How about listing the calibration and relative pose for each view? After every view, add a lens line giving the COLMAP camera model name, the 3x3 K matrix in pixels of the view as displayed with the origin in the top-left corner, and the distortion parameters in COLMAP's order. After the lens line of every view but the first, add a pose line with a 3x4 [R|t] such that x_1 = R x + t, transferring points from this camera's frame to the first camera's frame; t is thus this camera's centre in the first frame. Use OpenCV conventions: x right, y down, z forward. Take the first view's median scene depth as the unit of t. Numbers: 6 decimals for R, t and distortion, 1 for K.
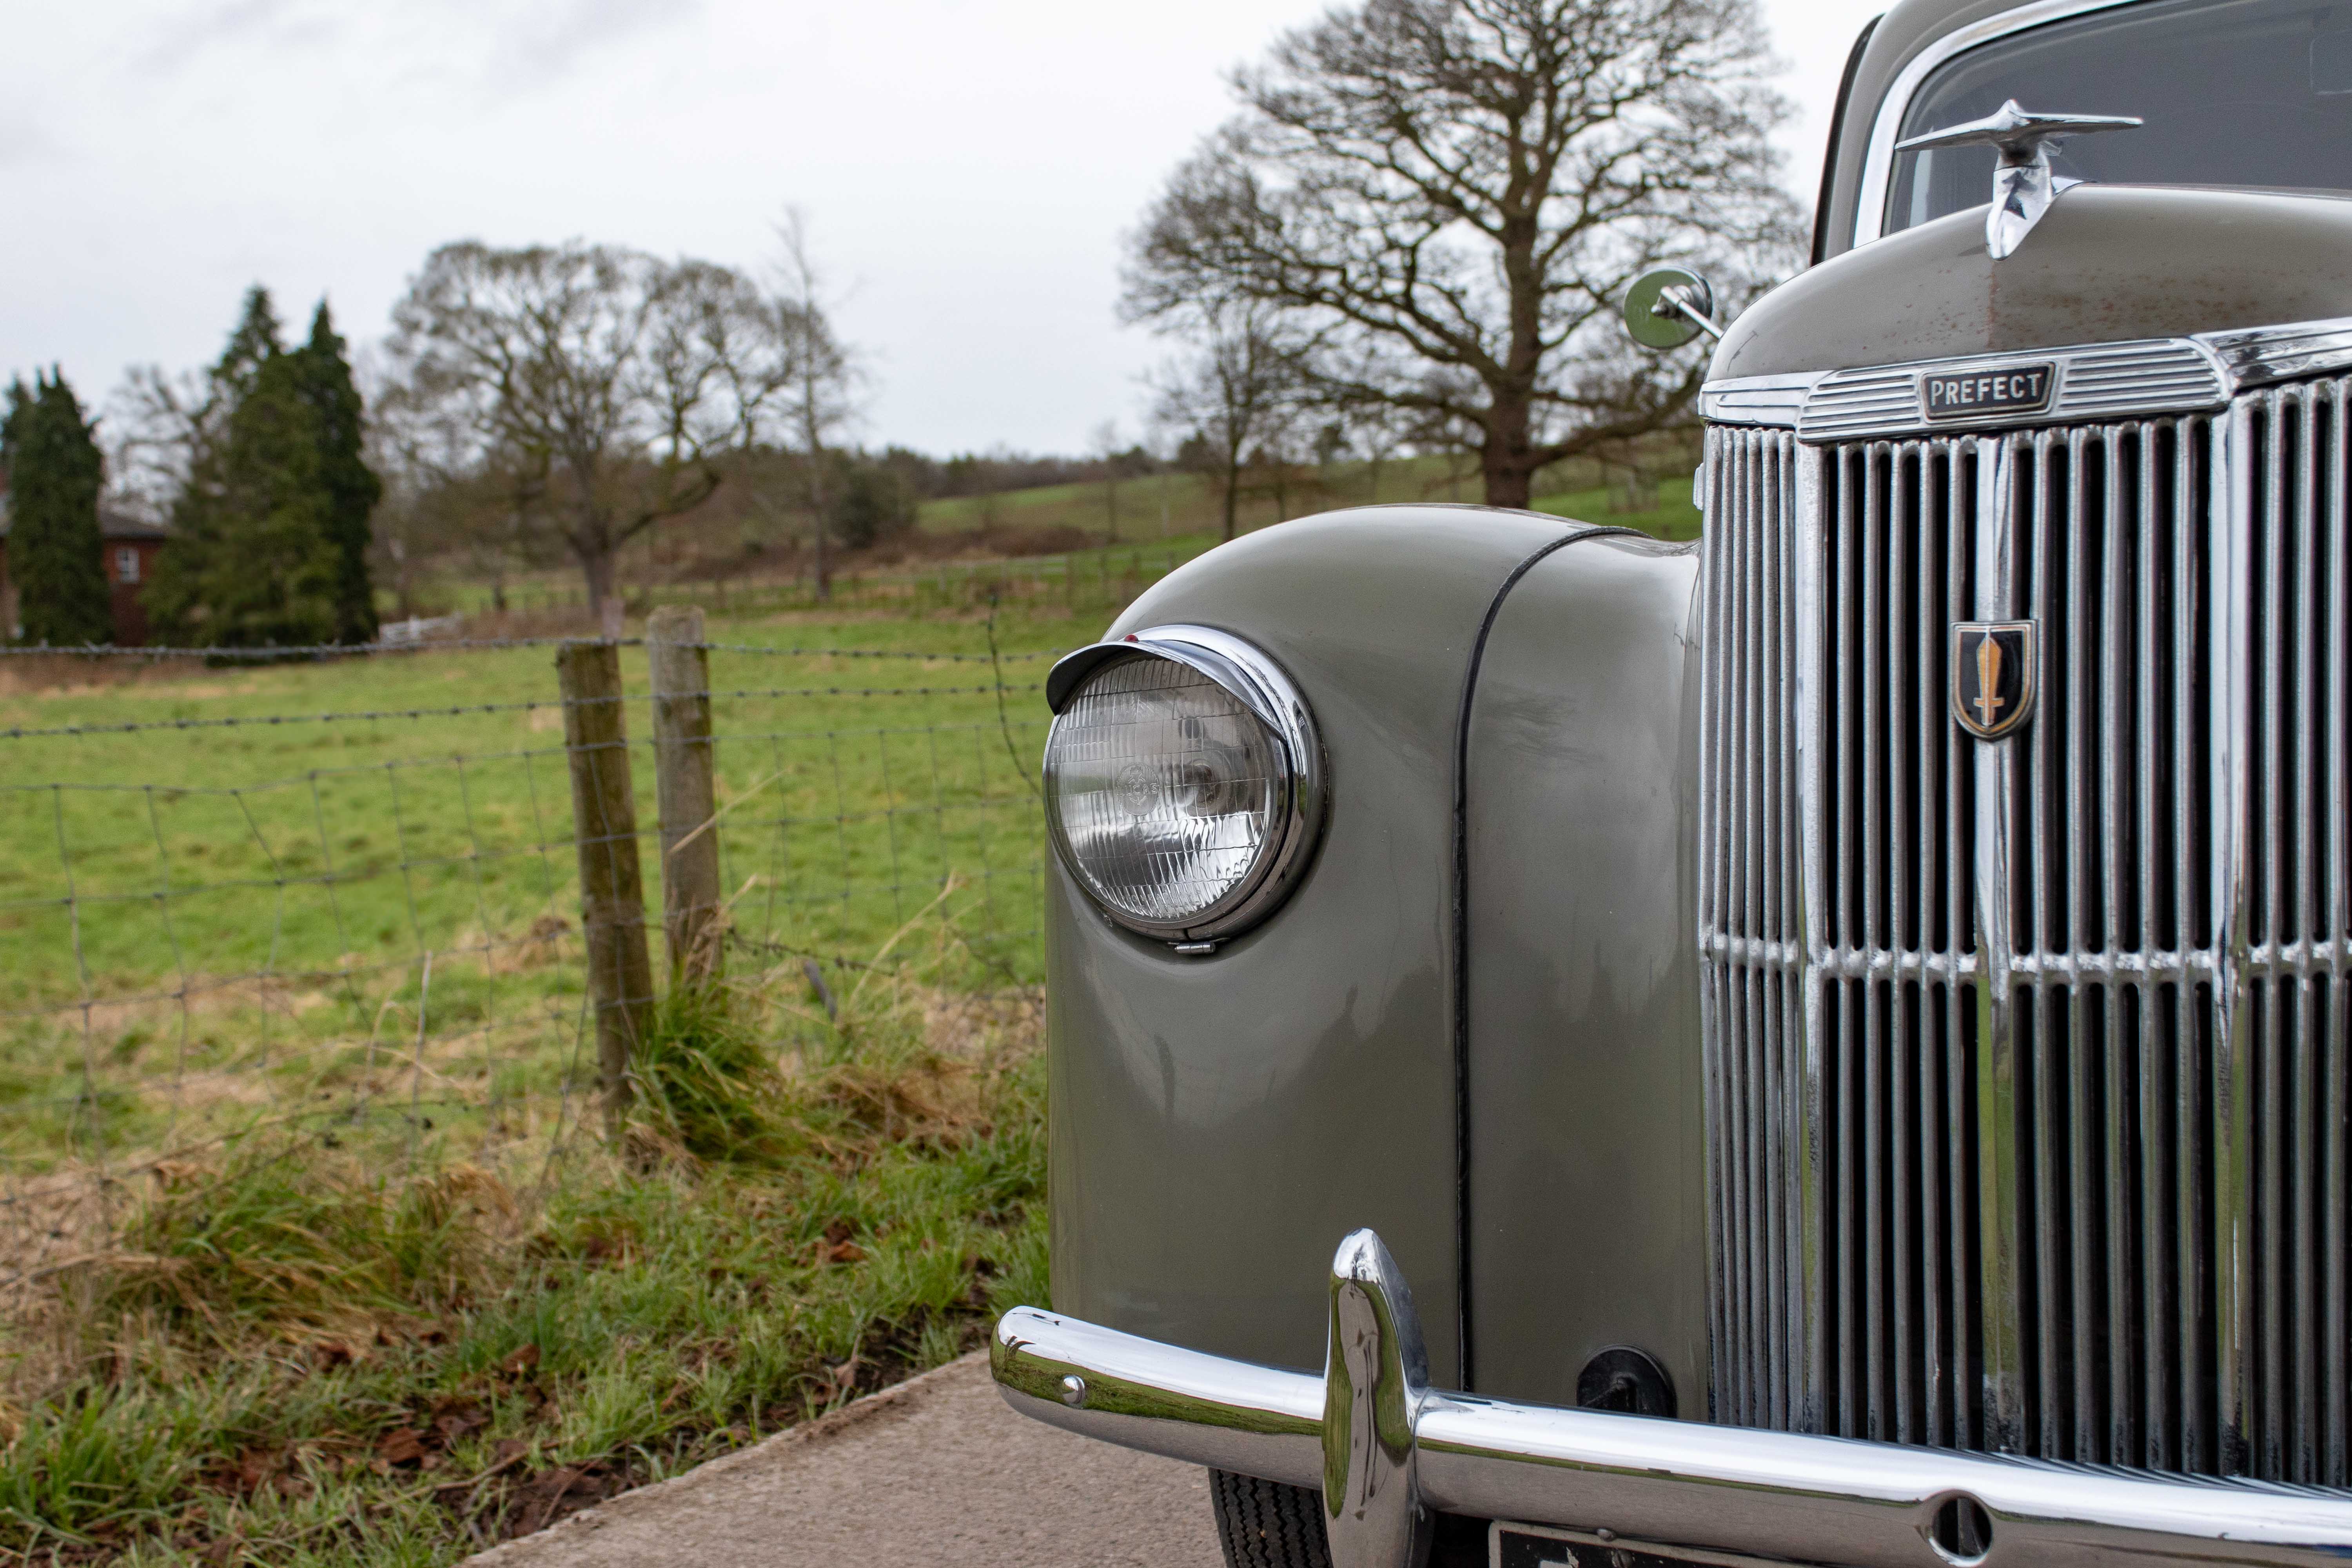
lens RADIAL K [[2981.2, 0, 1162.6], [0, 2981.2, 806.9], [0, 0, 1]] dist [-0.009279, -0.041215]
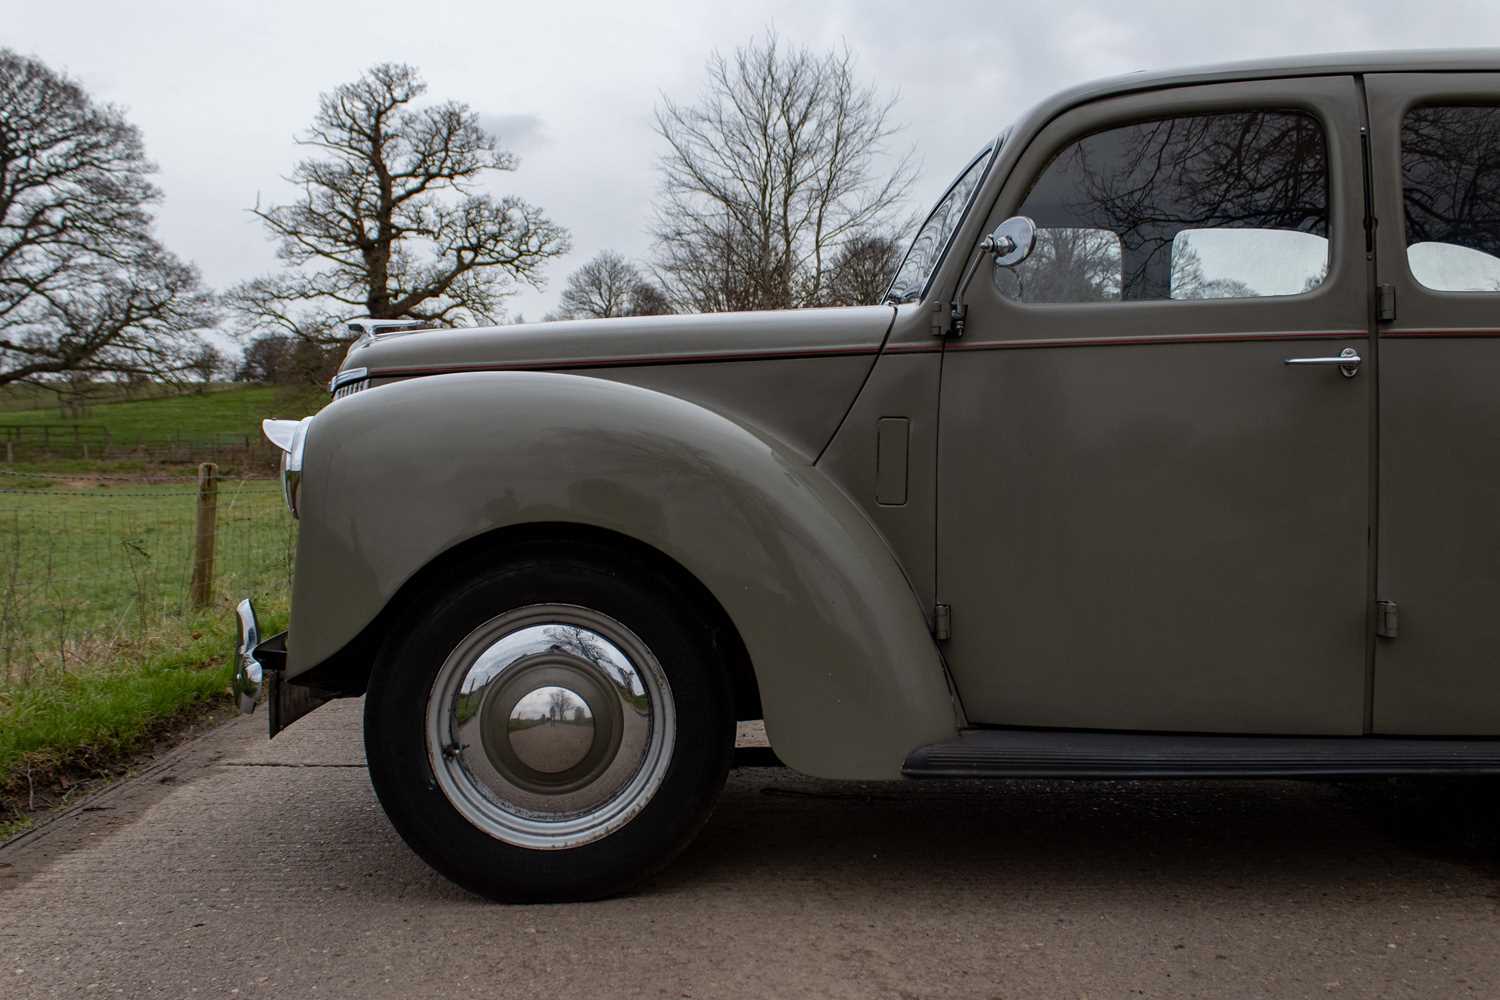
lens RADIAL K [[1419.3, 0, 716.4], [0, 1419.3, 515.6], [0, 0, 1]] dist [0.054695, -0.092724]
pose [[0.853249, 0.018390, 0.521179, 0.058019], [0.003556, 0.999150, -0.041077, -0.007683], [-0.521491, 0.036902, 0.852458, 0.115216]]
